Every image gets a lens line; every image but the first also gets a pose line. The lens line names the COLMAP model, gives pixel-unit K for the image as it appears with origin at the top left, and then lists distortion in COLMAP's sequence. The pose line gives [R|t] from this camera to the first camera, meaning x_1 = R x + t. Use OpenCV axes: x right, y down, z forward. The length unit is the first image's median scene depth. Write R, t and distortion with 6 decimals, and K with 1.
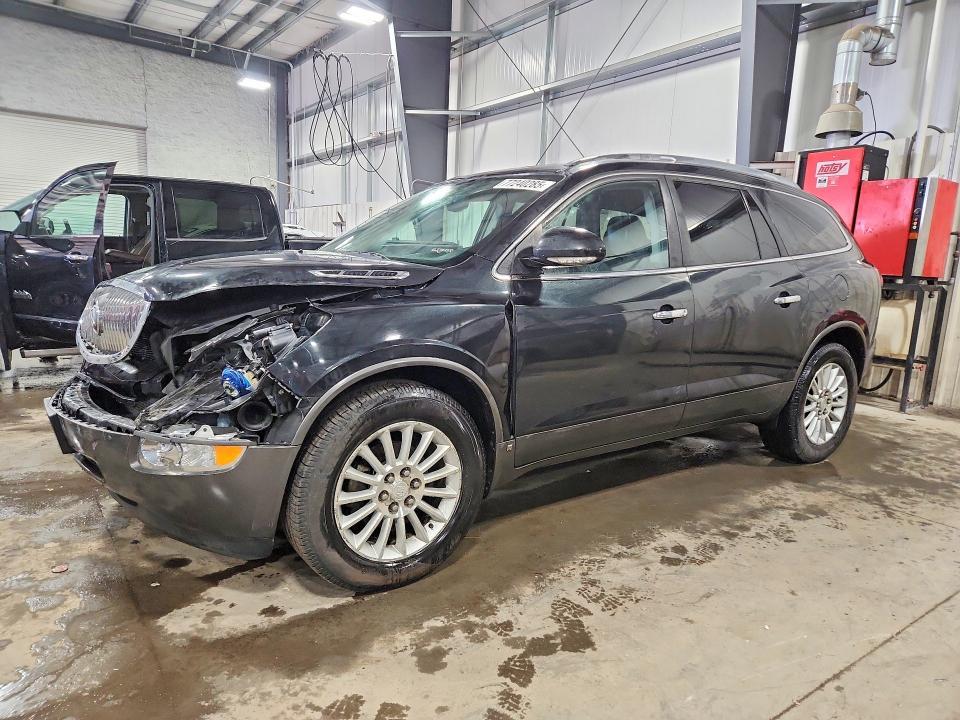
lens RADIAL K [[636.1, 0, 453.8], [0, 636.1, 374.4], [0, 0, 1]] dist [0.022923, -0.007387]
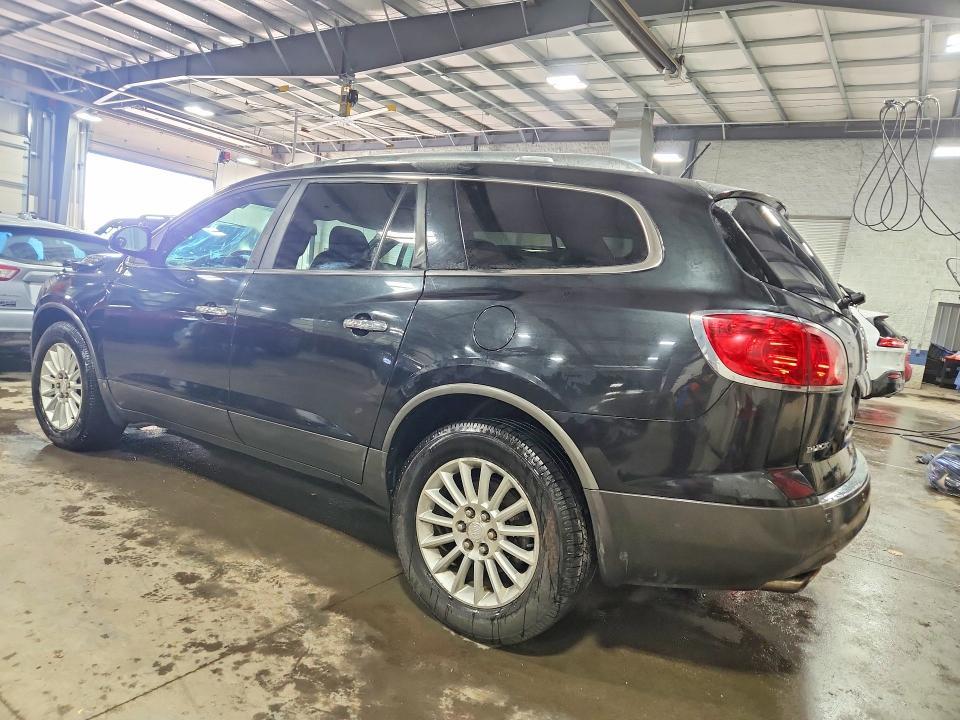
lens RADIAL K [[636.1, 0, 475.0], [0, 636.1, 359.2], [0, 0, 1]] dist [0.022923, -0.007387]
pose [[0.376285, 0.099914, -0.921101, 1.305867], [-0.264169, 0.964471, -0.003299, -0.113161], [0.888045, 0.244567, 0.389310, 0.917073]]
